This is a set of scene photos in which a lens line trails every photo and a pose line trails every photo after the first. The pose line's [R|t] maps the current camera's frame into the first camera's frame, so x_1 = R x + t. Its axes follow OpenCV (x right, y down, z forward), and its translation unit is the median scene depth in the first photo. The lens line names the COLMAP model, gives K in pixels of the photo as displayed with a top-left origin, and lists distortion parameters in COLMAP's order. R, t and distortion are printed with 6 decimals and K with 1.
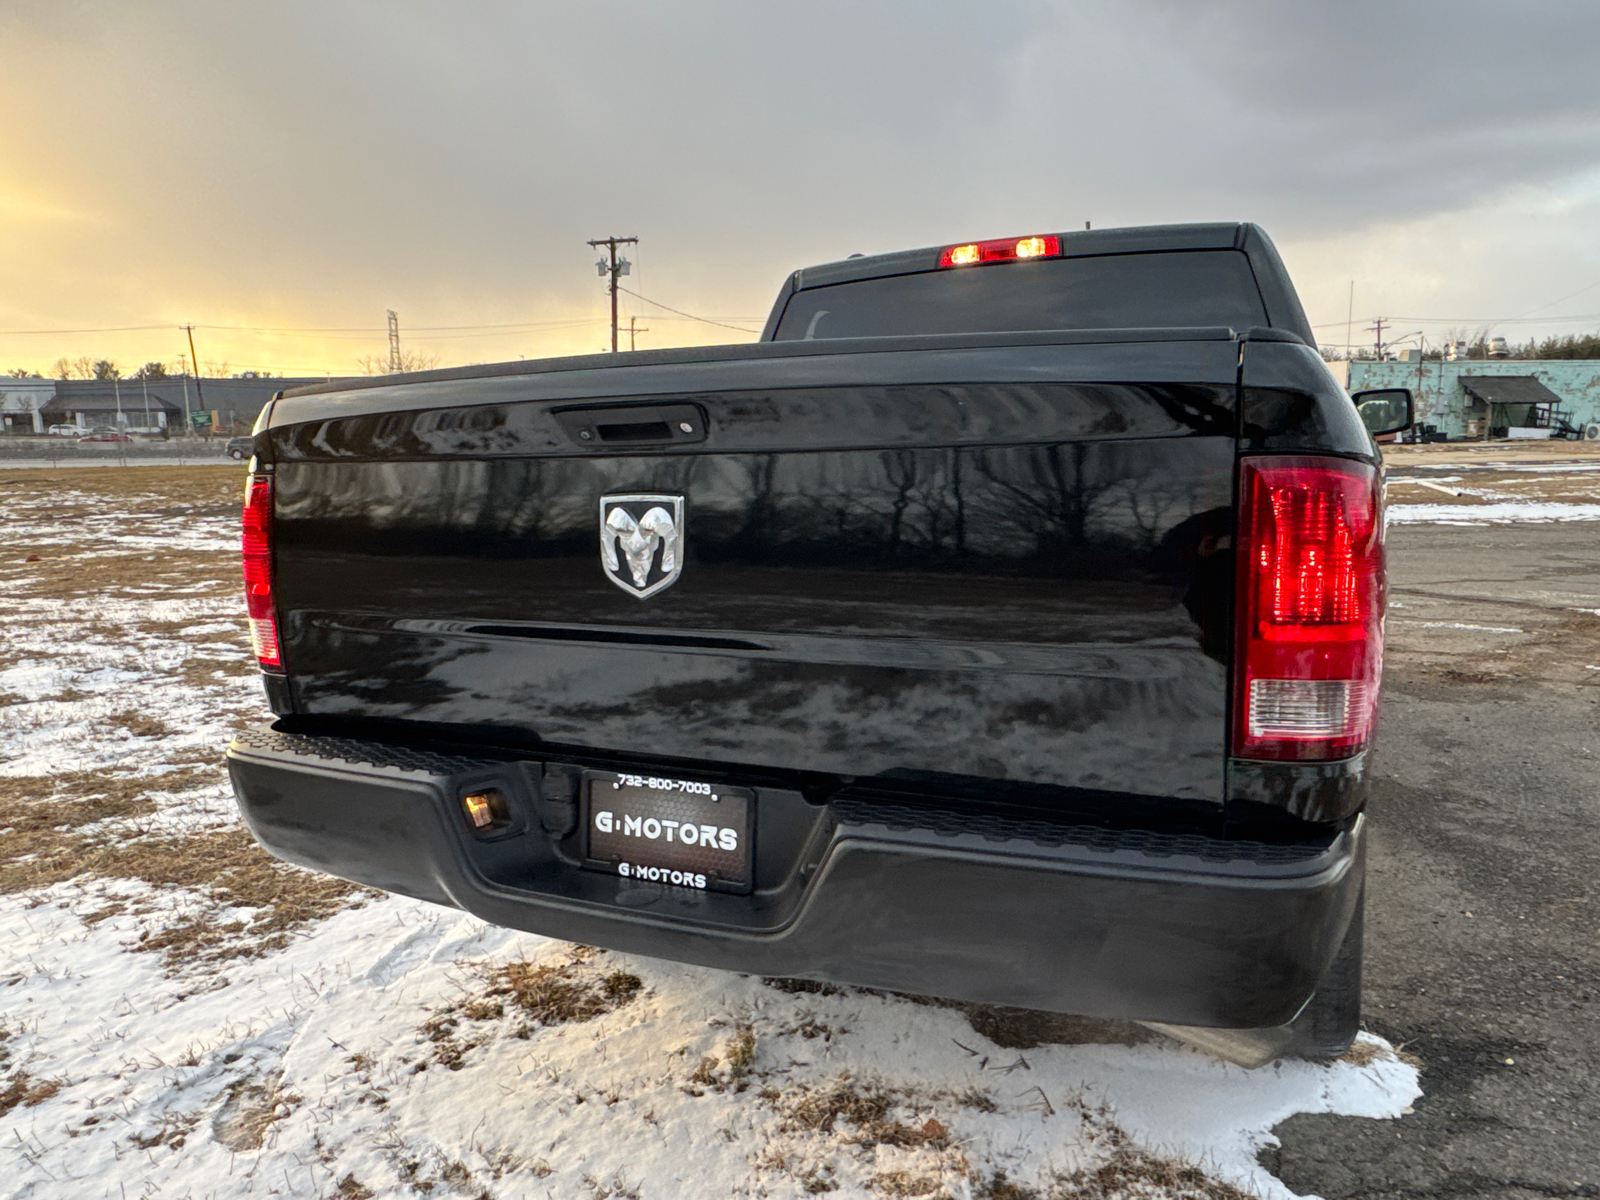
lens RADIAL K [[1120.0, 0, 795.6], [0, 1120.0, 610.8], [0, 0, 1]] dist [-0.005124, 0.004930]
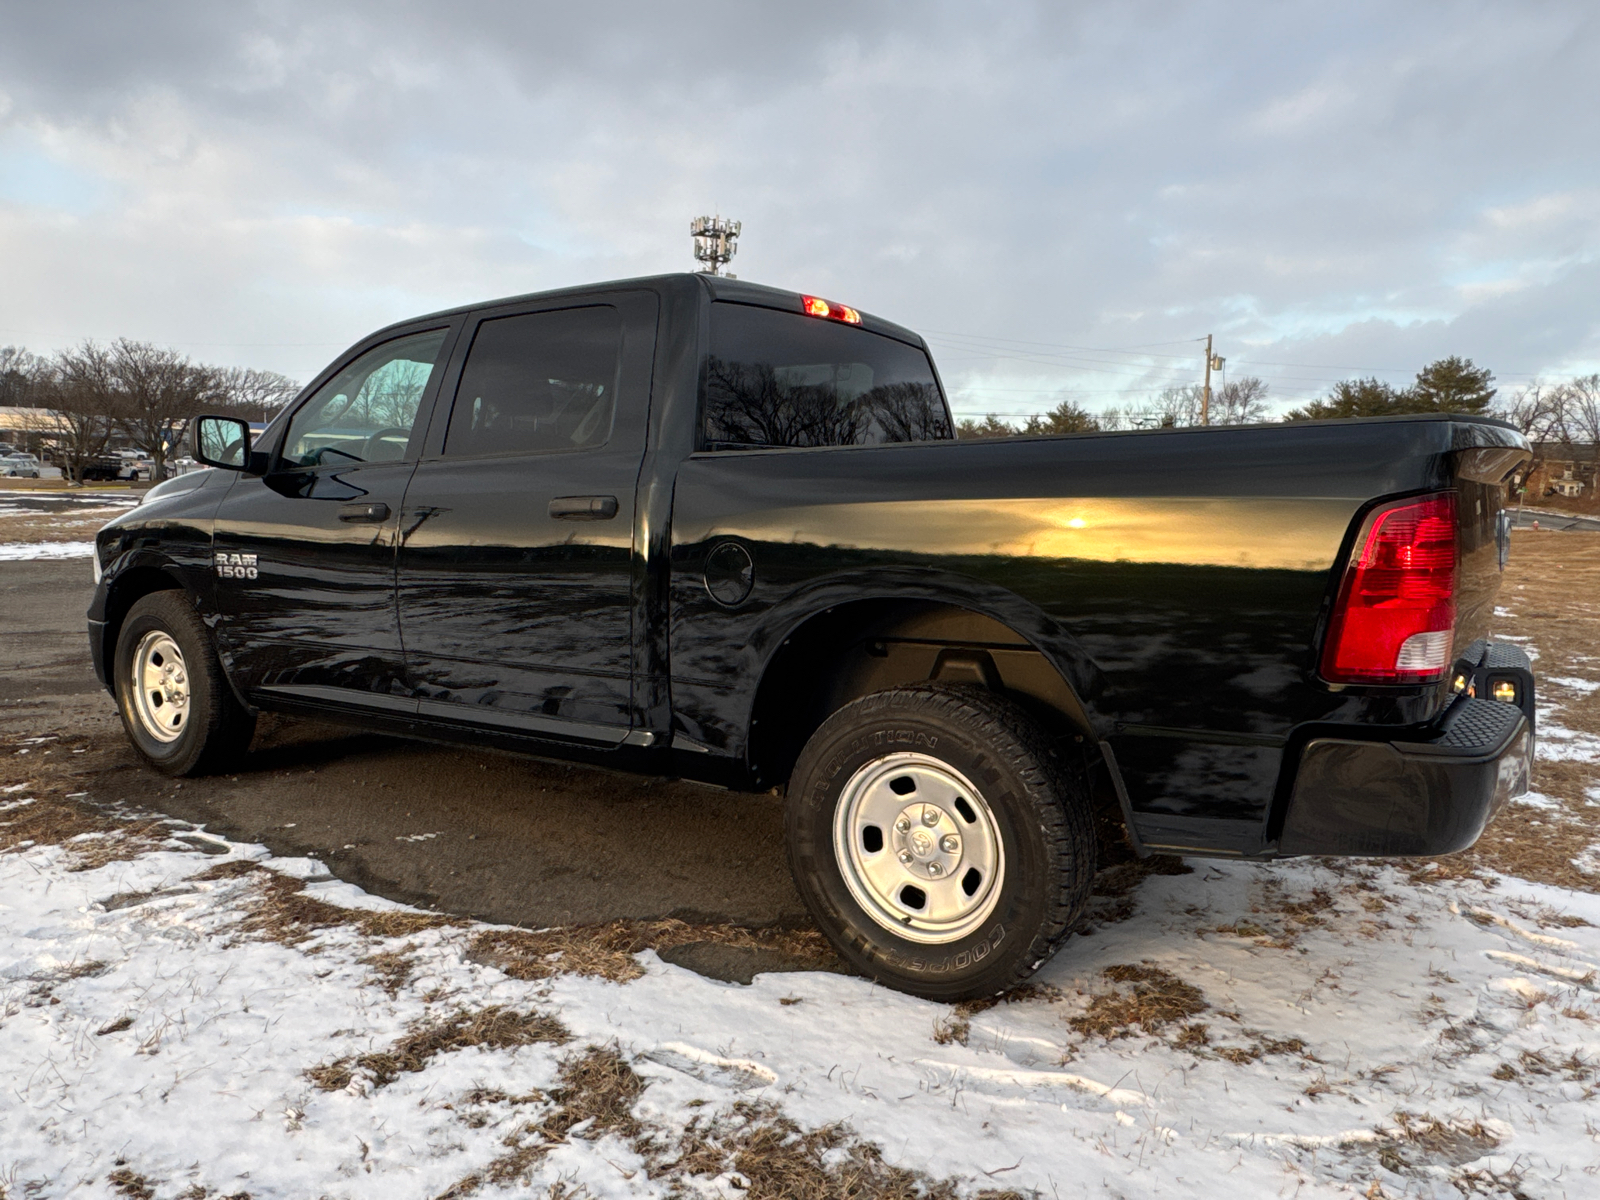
lens RADIAL K [[1120.0, 0, 795.6], [0, 1120.0, 610.8], [0, 0, 1]] dist [-0.005124, 0.004930]
pose [[0.161369, -0.075788, 0.983980, -1.519639], [0.114929, 0.991706, 0.057536, -0.132576], [-0.980179, 0.103804, 0.168741, 1.350164]]
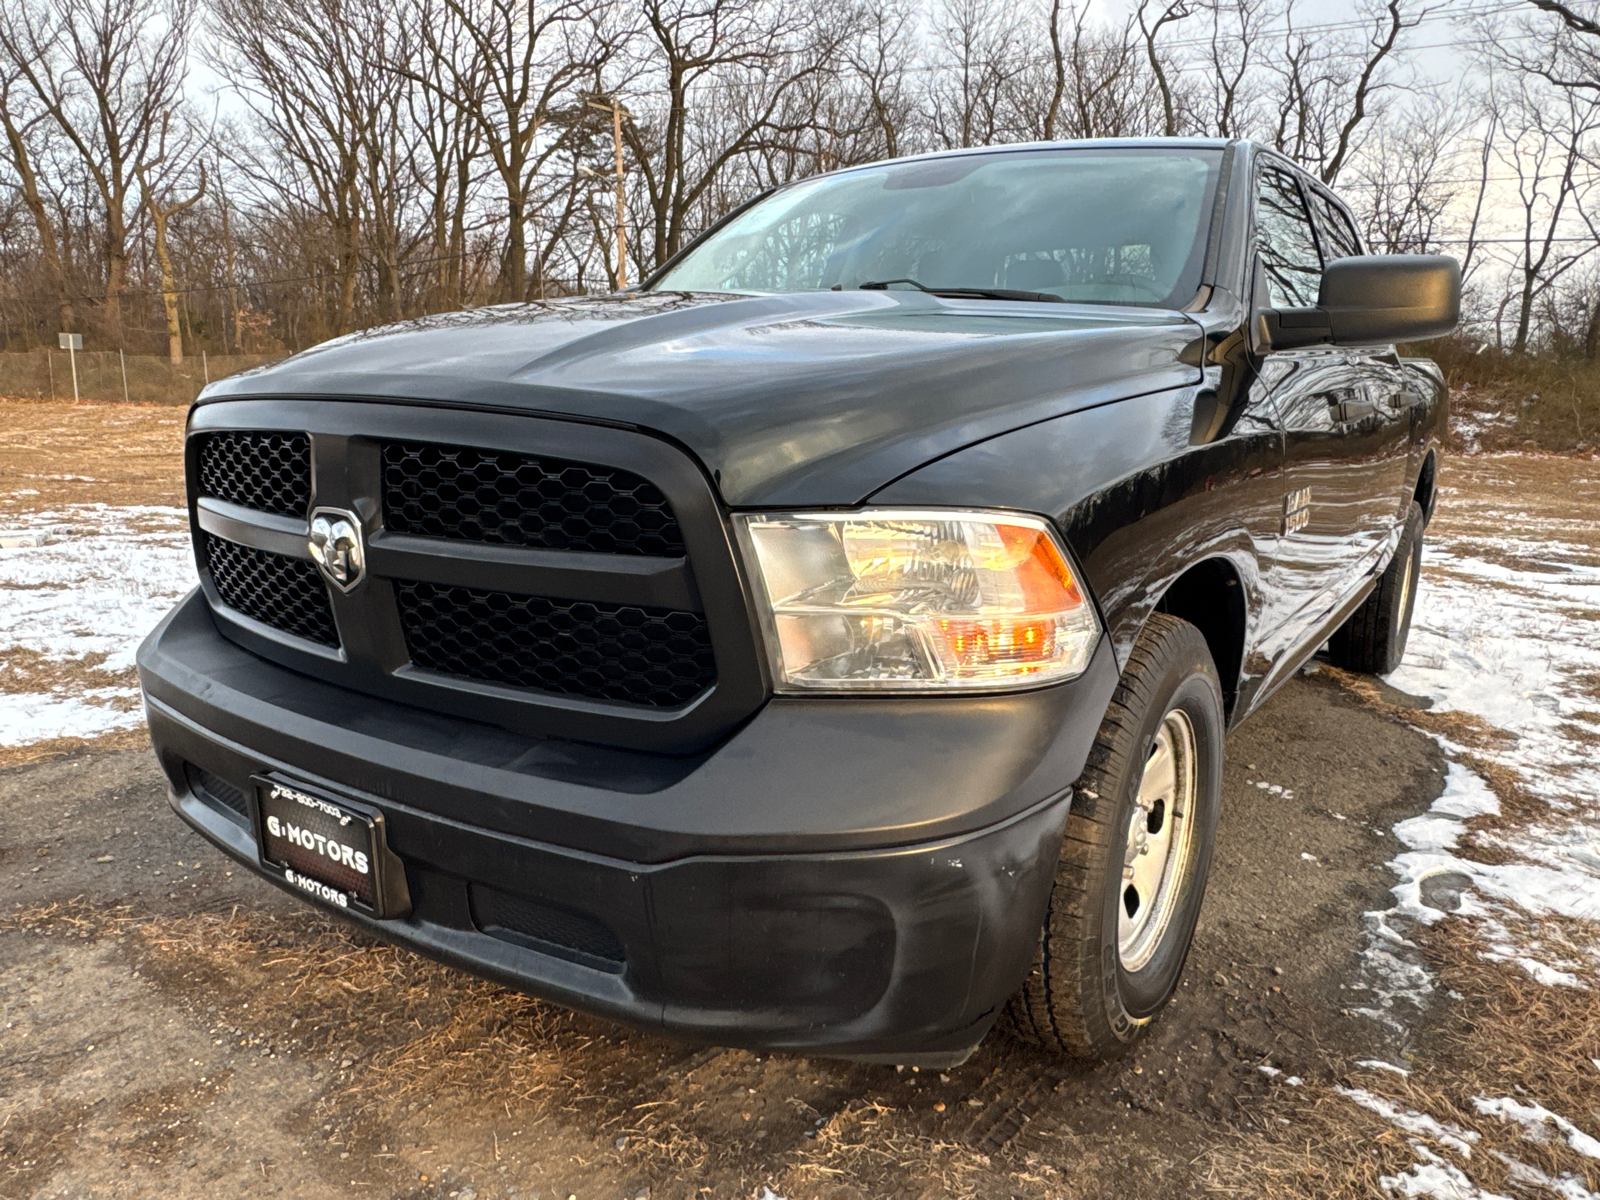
lens RADIAL K [[1116.1, 0, 797.0], [0, 1116.1, 620.3], [0, 0, 1]] dist [0.004902, 0.001358]
pose [[-0.986521, -0.036063, 0.159610, 0.574367], [0.018176, 0.945225, 0.325913, -0.482427], [-0.162621, 0.324422, -0.931829, 3.802940]]
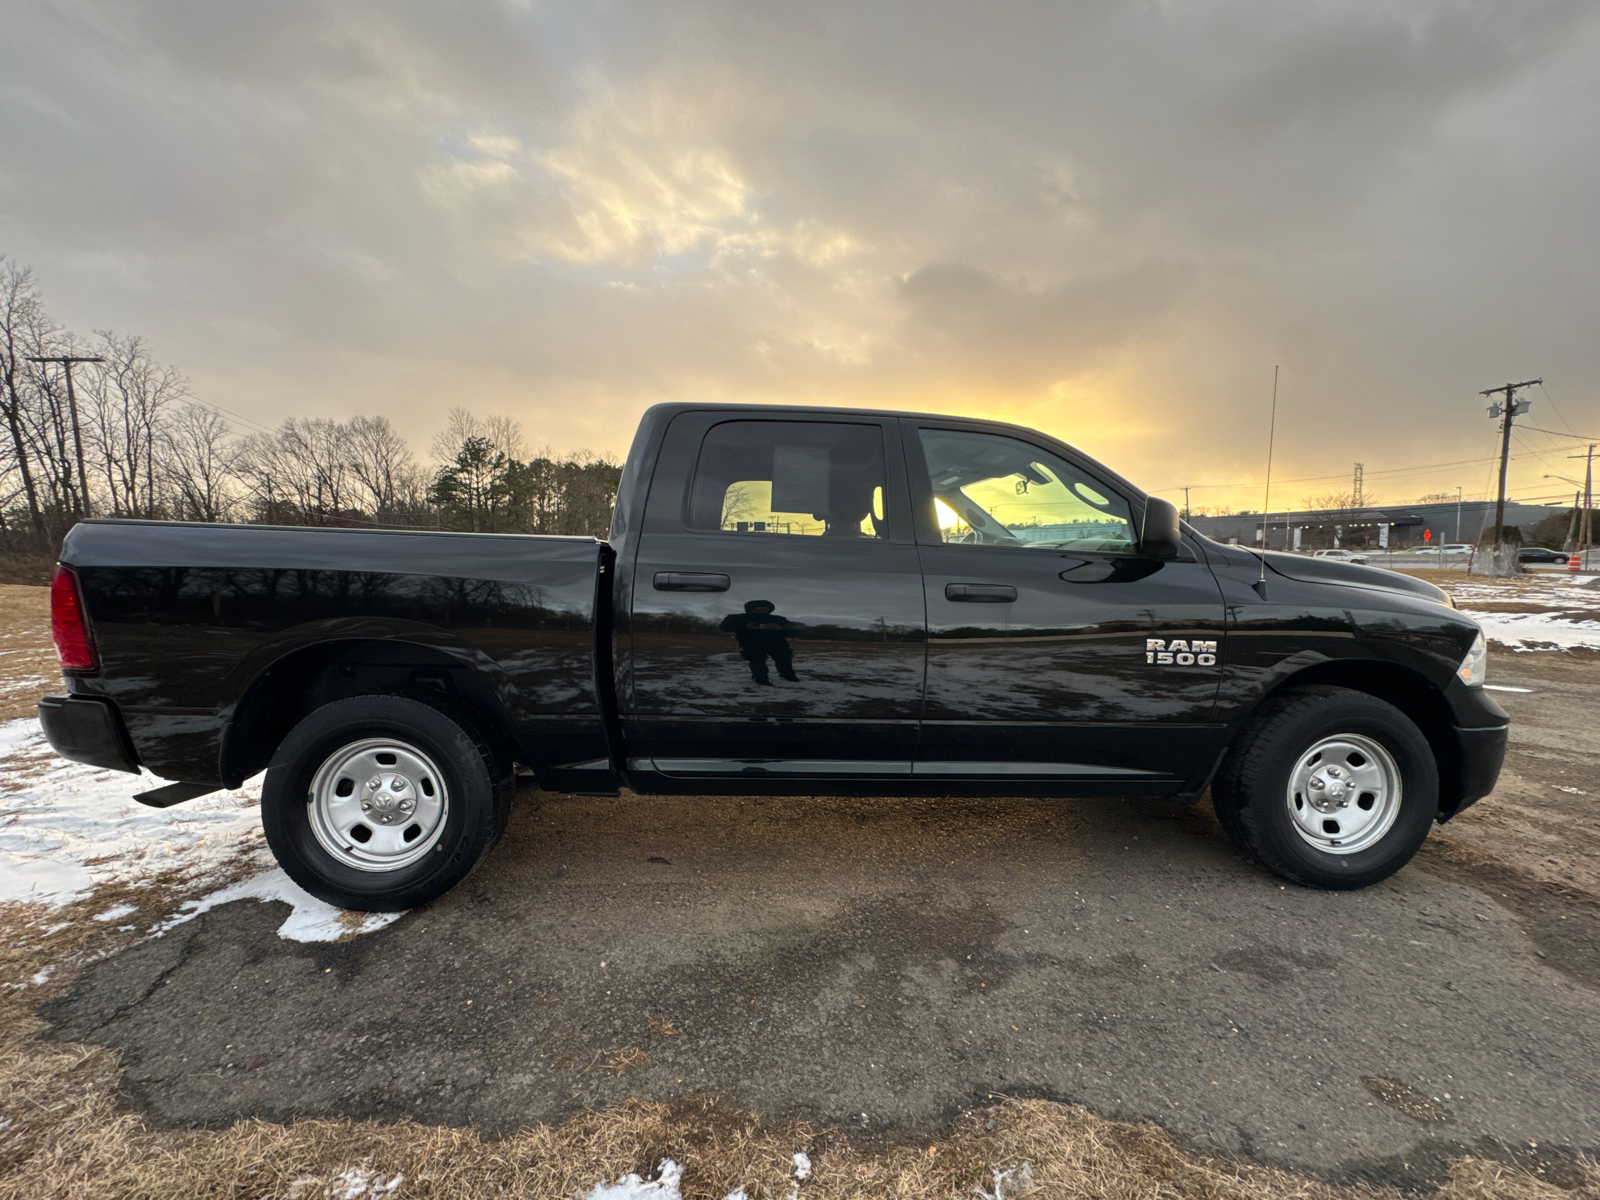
lens RADIAL K [[635.7, 0, 800.0], [0, 635.7, 600.0], [0, 0, 1]] dist [-0.000900, -0.000235]
pose [[0.486845, 0.066455, -0.870957, 1.731118], [-0.132947, 0.991122, 0.001309, -0.180203], [0.863312, 0.115154, 0.491358, 1.123154]]
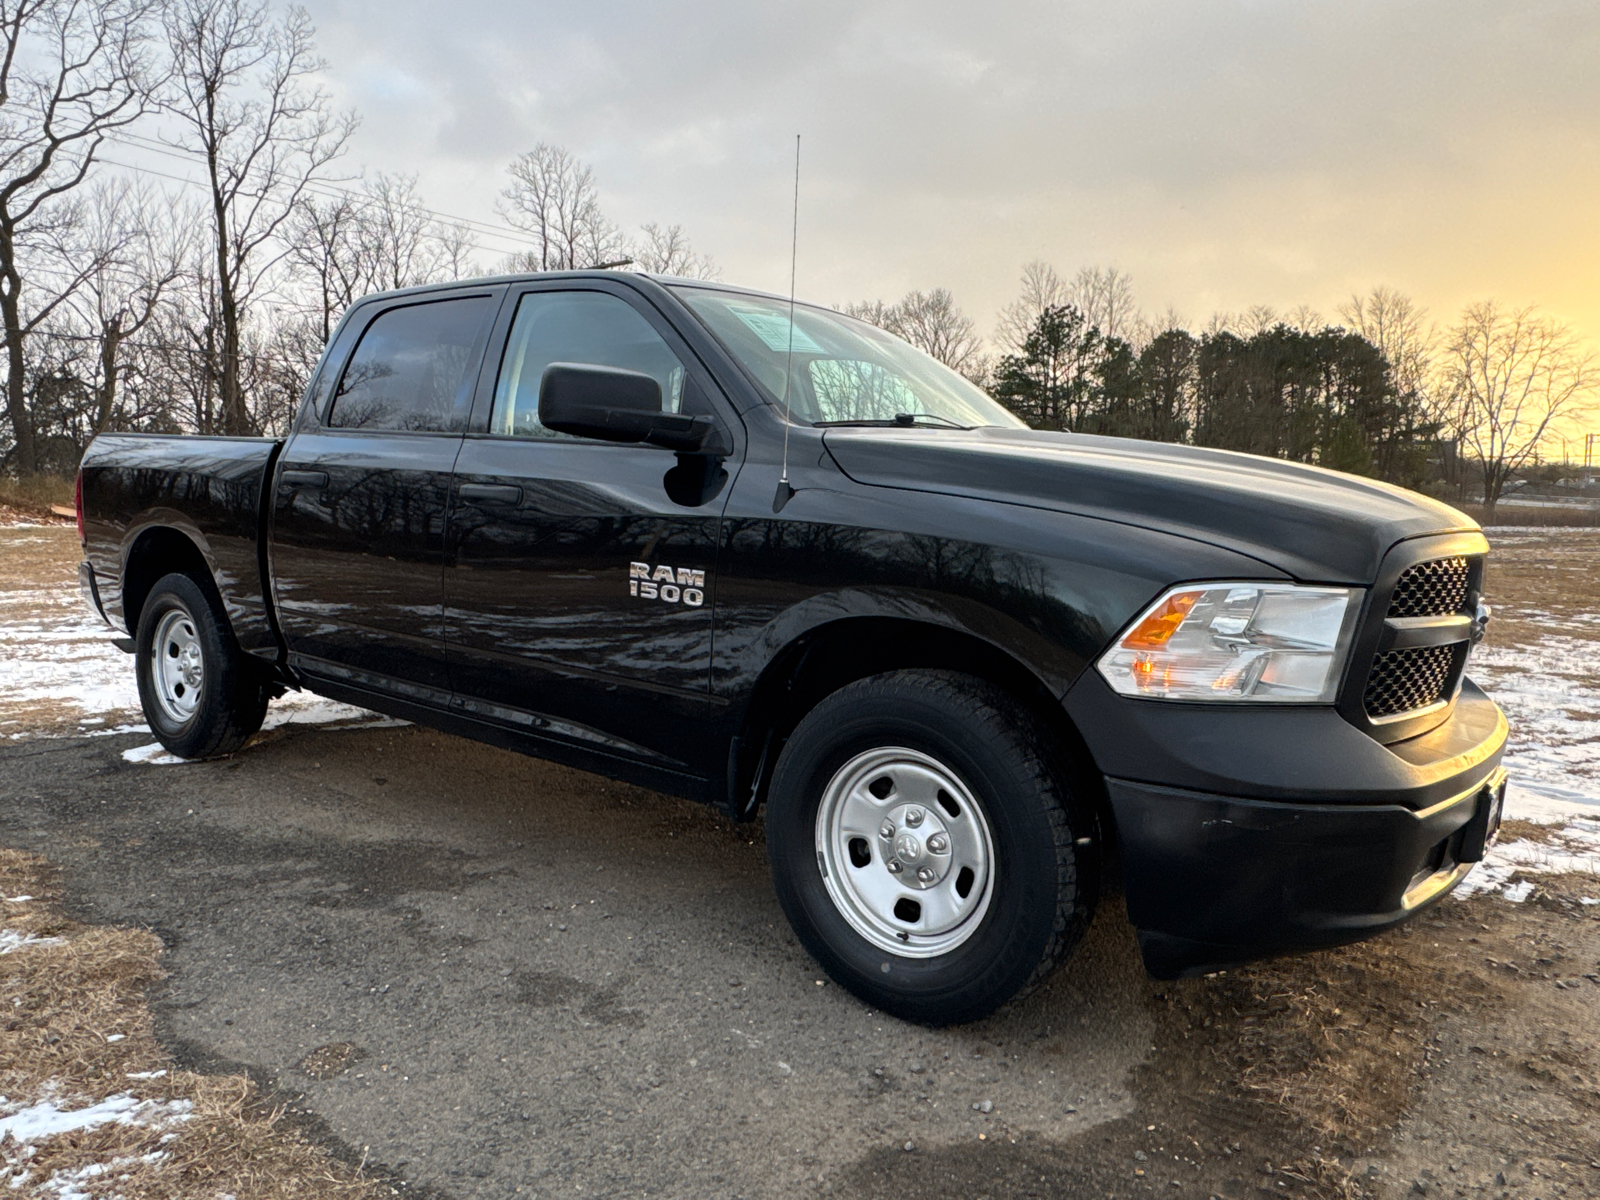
lens RADIAL K [[1125.6, 0, 794.5], [0, 1125.6, 615.8], [0, 0, 1]] dist [-0.002045, 0.004783]
pose [[-0.222040, 0.106356, -0.969220, 2.366511], [-0.155401, 0.977467, 0.142862, -0.353003], [0.962574, 0.182339, -0.200509, 2.648823]]
